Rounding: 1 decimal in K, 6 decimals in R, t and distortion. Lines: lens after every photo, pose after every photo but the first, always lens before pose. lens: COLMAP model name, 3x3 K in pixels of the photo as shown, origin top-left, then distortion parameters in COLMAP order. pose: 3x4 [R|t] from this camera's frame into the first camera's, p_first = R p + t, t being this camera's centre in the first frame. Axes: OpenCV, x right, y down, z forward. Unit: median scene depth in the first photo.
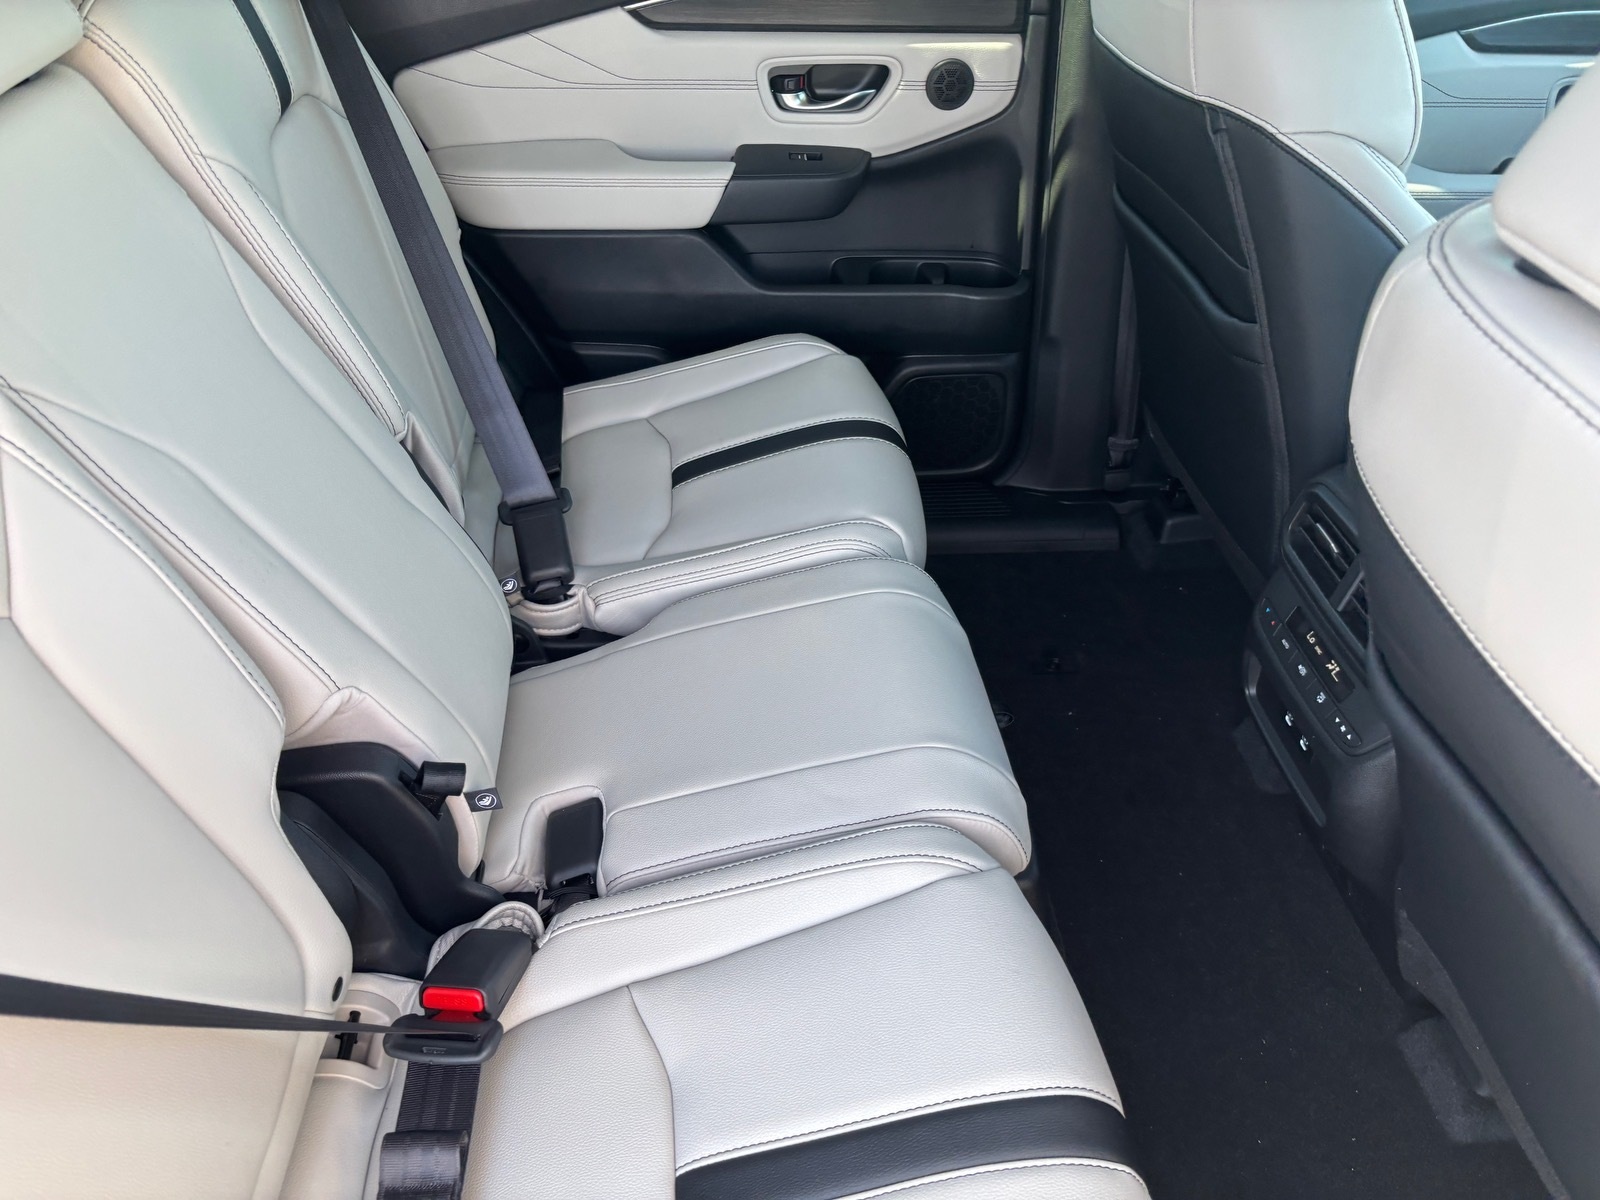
lens RADIAL K [[1222.5, 0, 766.2], [0, 1222.5, 604.2], [0, 0, 1]] dist [0.030646, 0.001942]
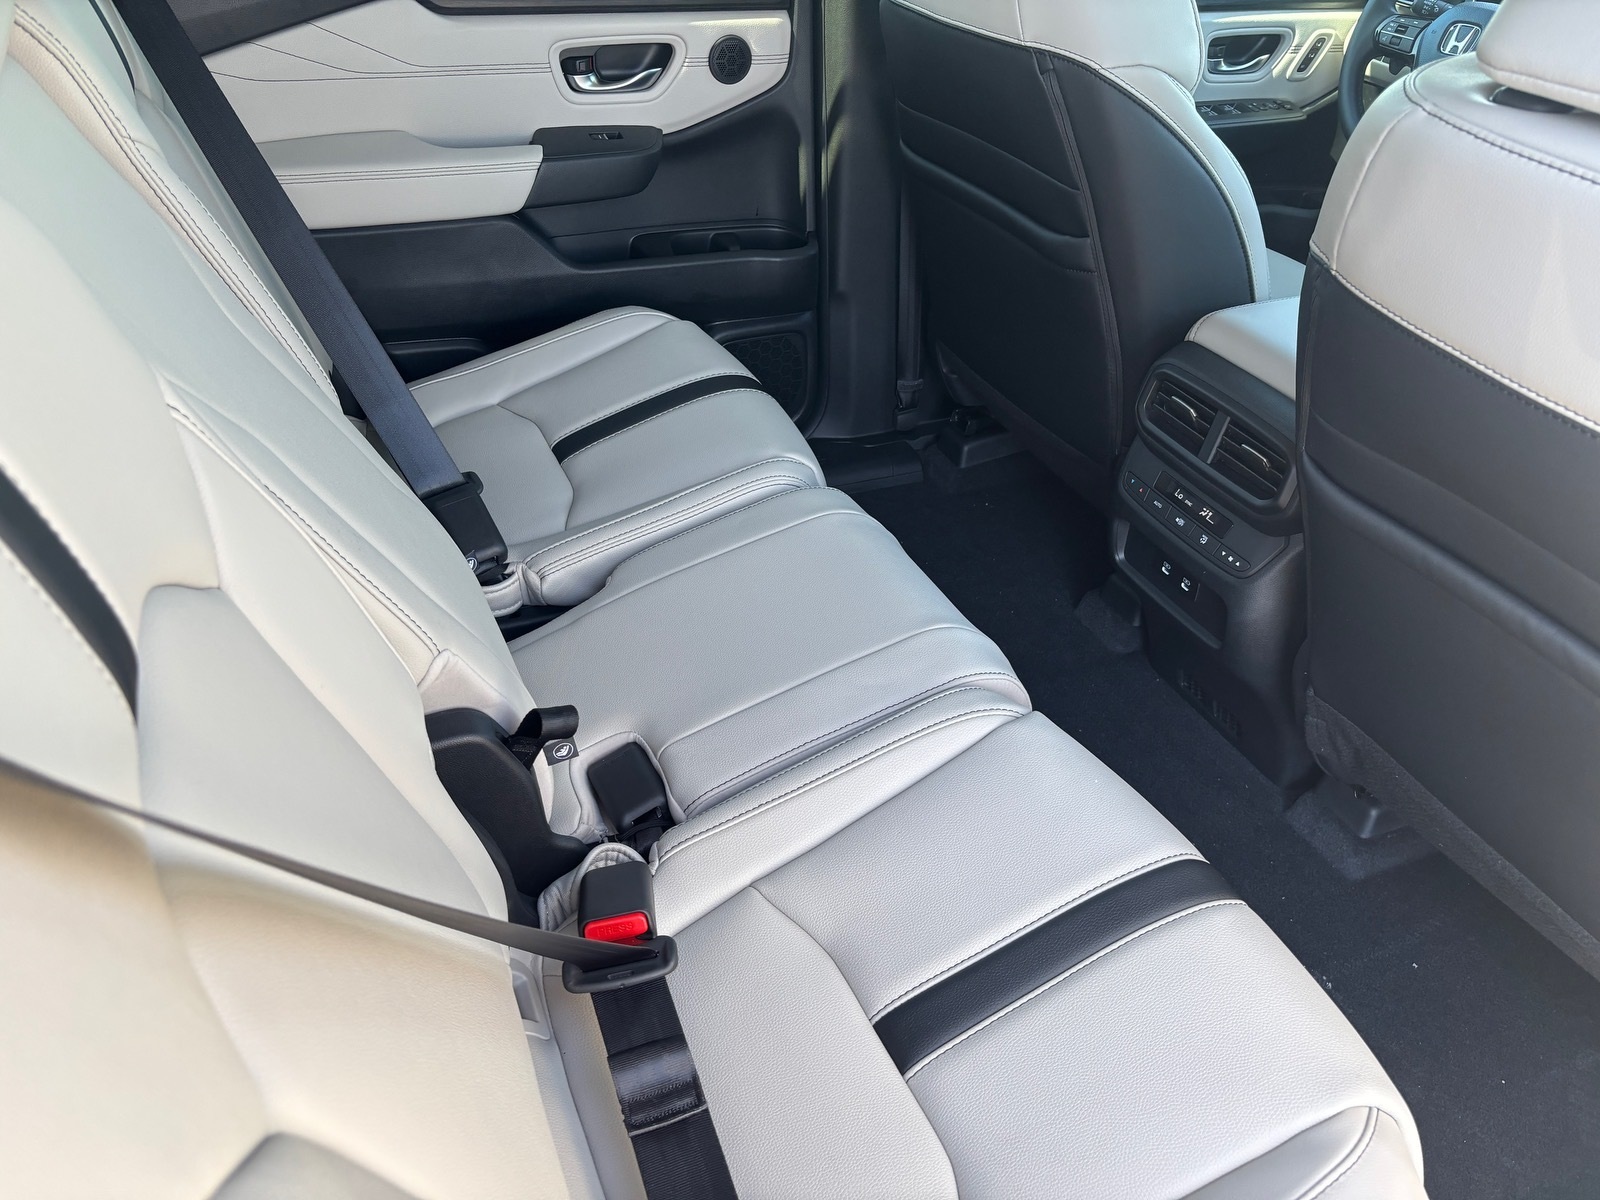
lens RADIAL K [[1227.5, 0, 800.0], [0, 1227.5, 600.0], [0, 0, 1]] dist [0.028704, -0.003711]
pose [[0.943004, -0.171145, 0.285398, -0.180952], [0.175144, 0.984474, 0.011655, 0.034868], [-0.282962, 0.038995, 0.958338, -0.019065]]
